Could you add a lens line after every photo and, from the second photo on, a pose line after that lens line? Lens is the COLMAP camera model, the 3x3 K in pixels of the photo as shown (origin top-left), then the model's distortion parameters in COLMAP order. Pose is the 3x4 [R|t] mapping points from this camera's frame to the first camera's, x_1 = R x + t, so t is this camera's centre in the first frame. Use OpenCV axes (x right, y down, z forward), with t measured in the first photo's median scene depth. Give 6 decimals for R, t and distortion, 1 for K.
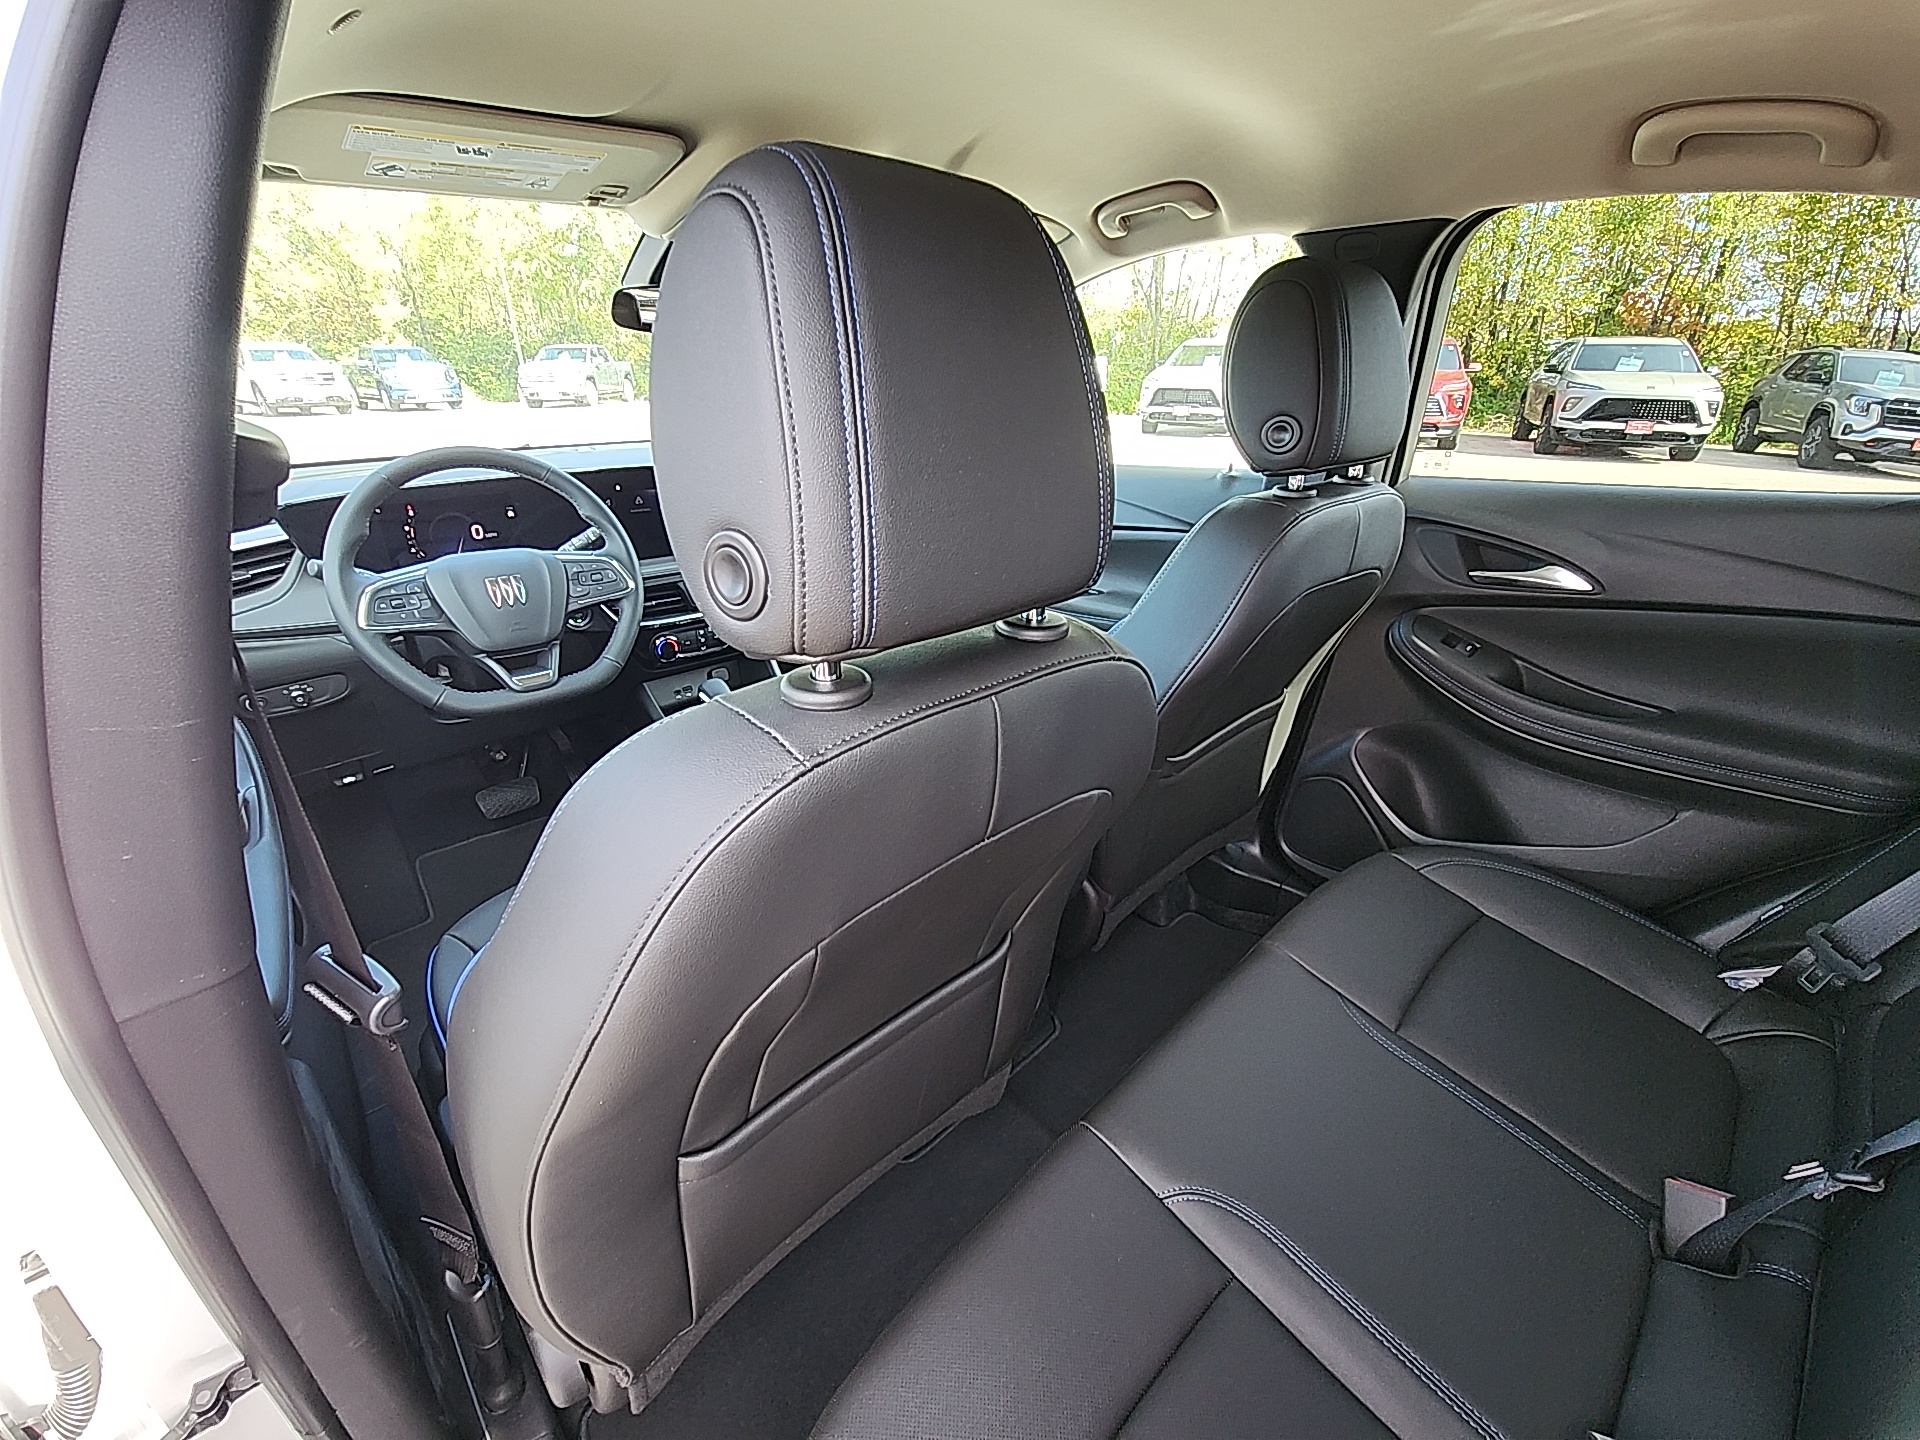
lens RADIAL K [[773.8, 0, 952.0], [0, 773.8, 704.2], [0, 0, 1]] dist [0.016880, -0.012015]
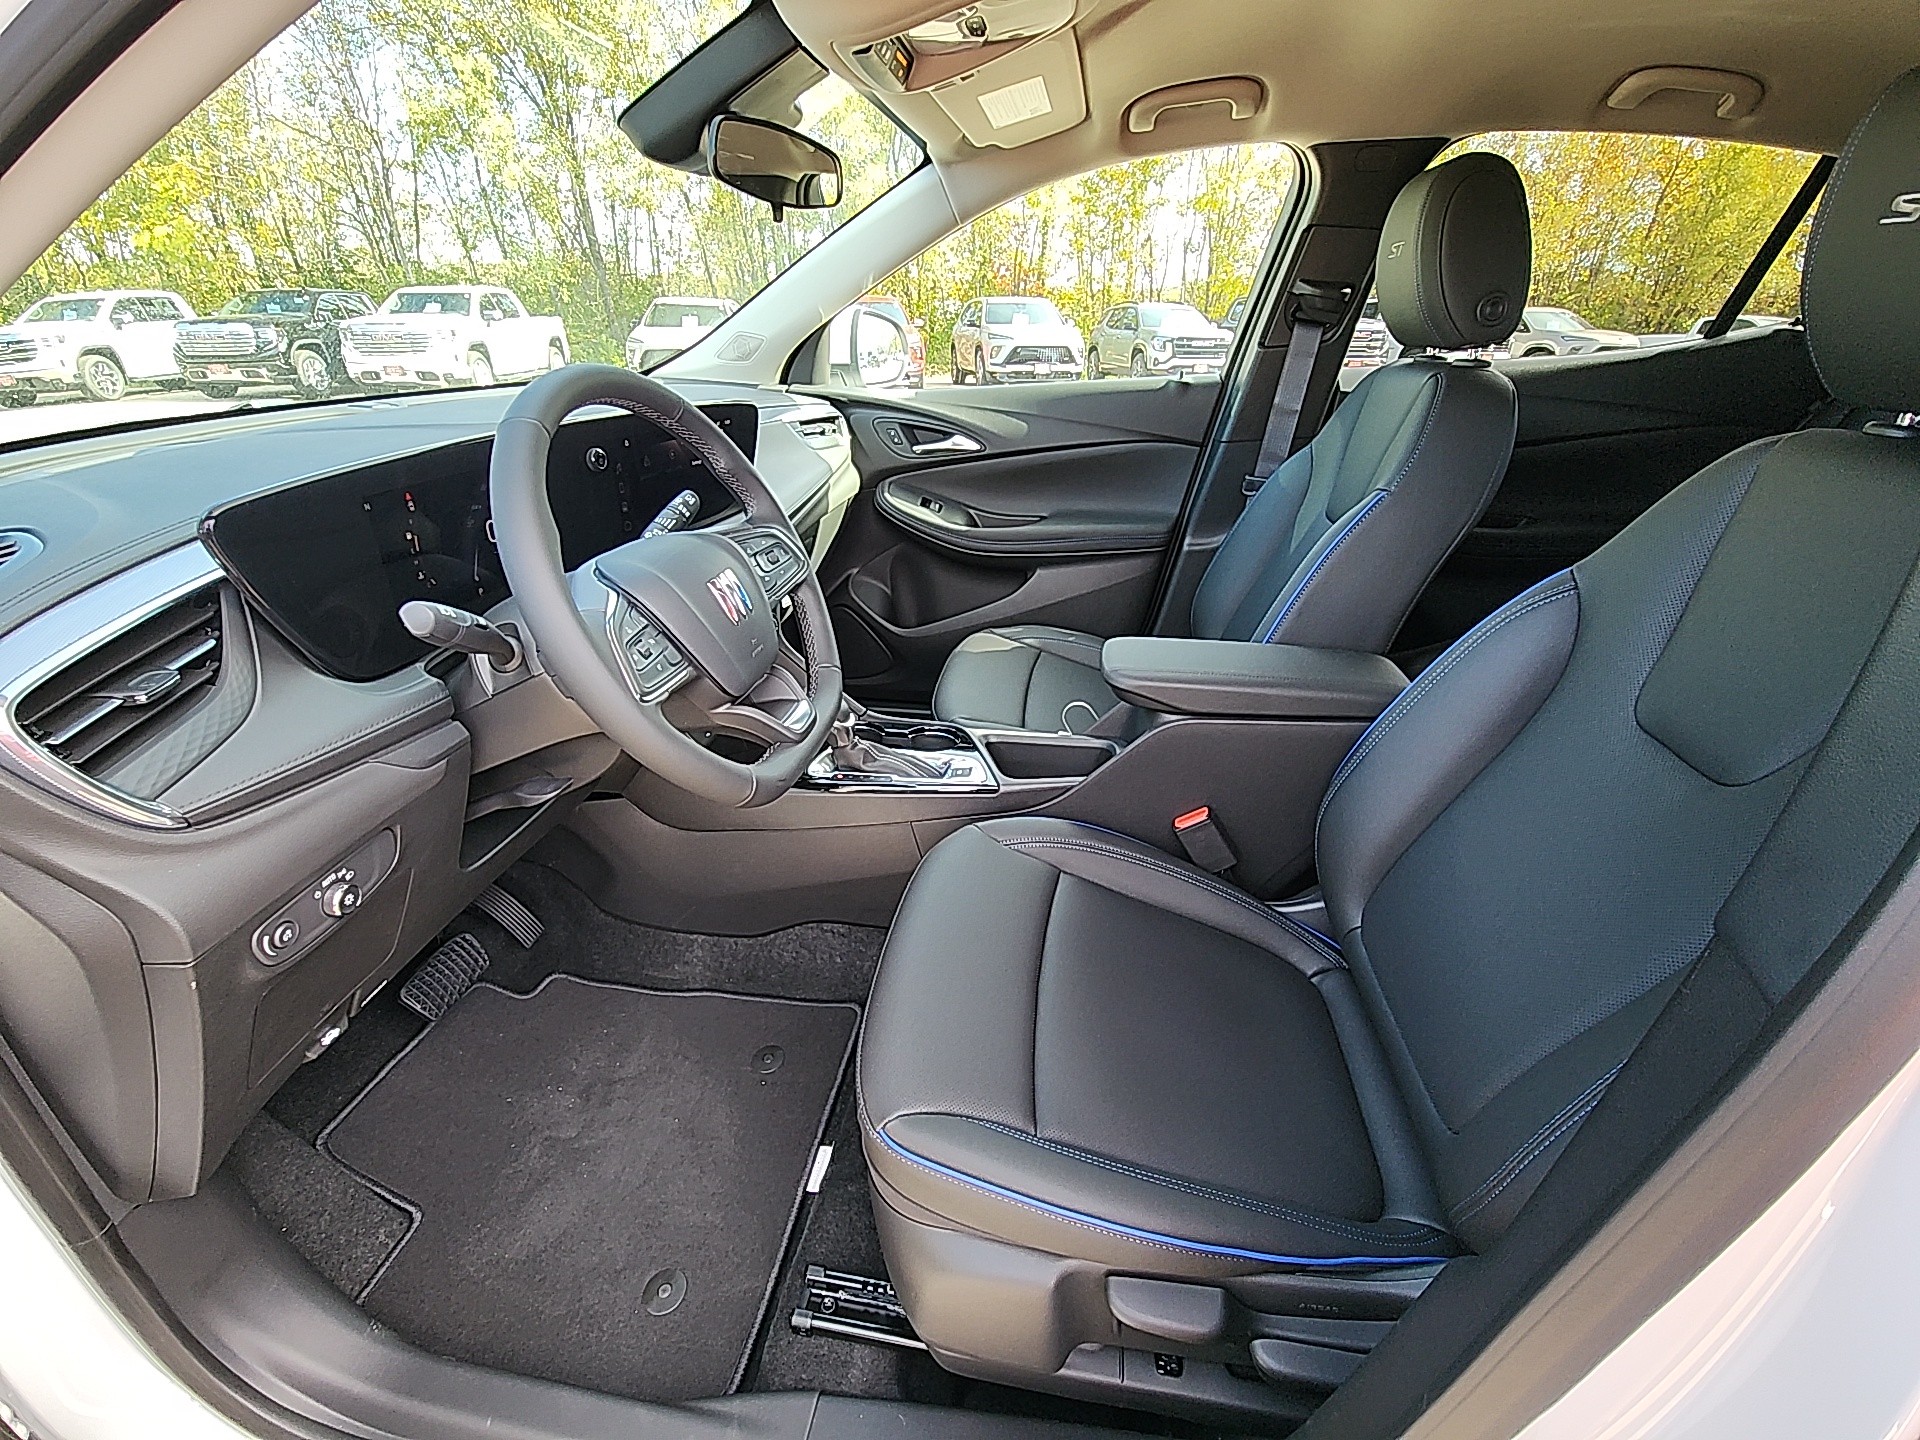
lens RADIAL K [[773.8, 0, 959.5], [0, 773.8, 708.2], [0, 0, 1]] dist [0.016880, -0.012015]
pose [[0.789574, -0.279917, 0.546094, -0.750906], [0.256175, 0.959005, 0.121173, -0.081430], [-0.557626, 0.044221, 0.828914, 0.357912]]
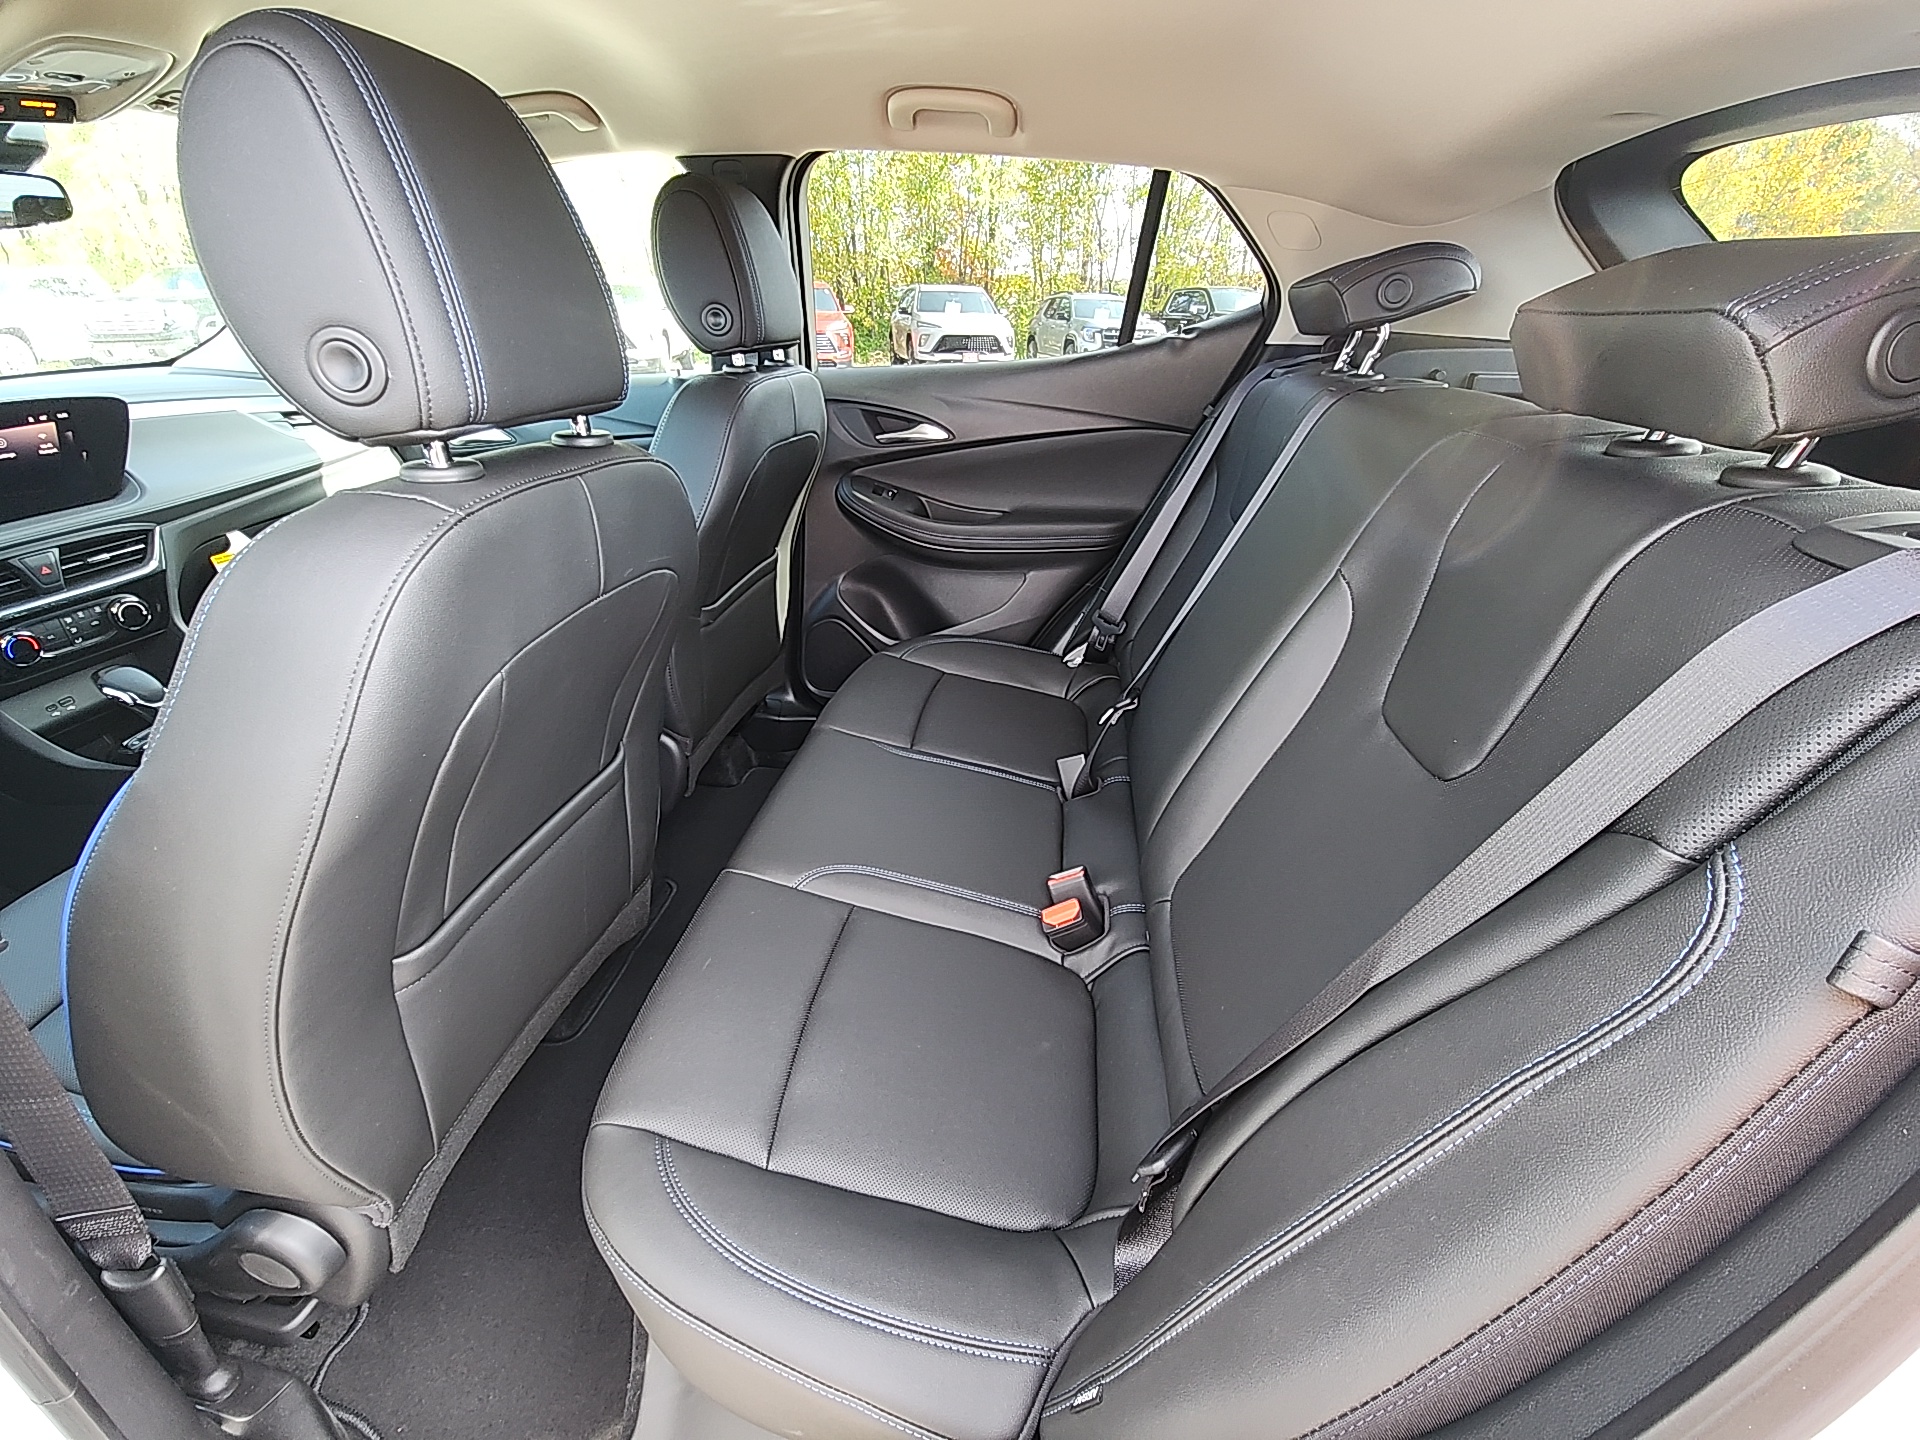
lens RADIAL K [[773.8, 0, 949.4], [0, 773.8, 706.1], [0, 0, 1]] dist [0.016880, -0.012015]
pose [[0.786108, -0.277984, 0.552050, -0.108776], [0.244175, 0.960176, 0.135795, 0.127412], [-0.567814, 0.028048, 0.822679, -0.168916]]
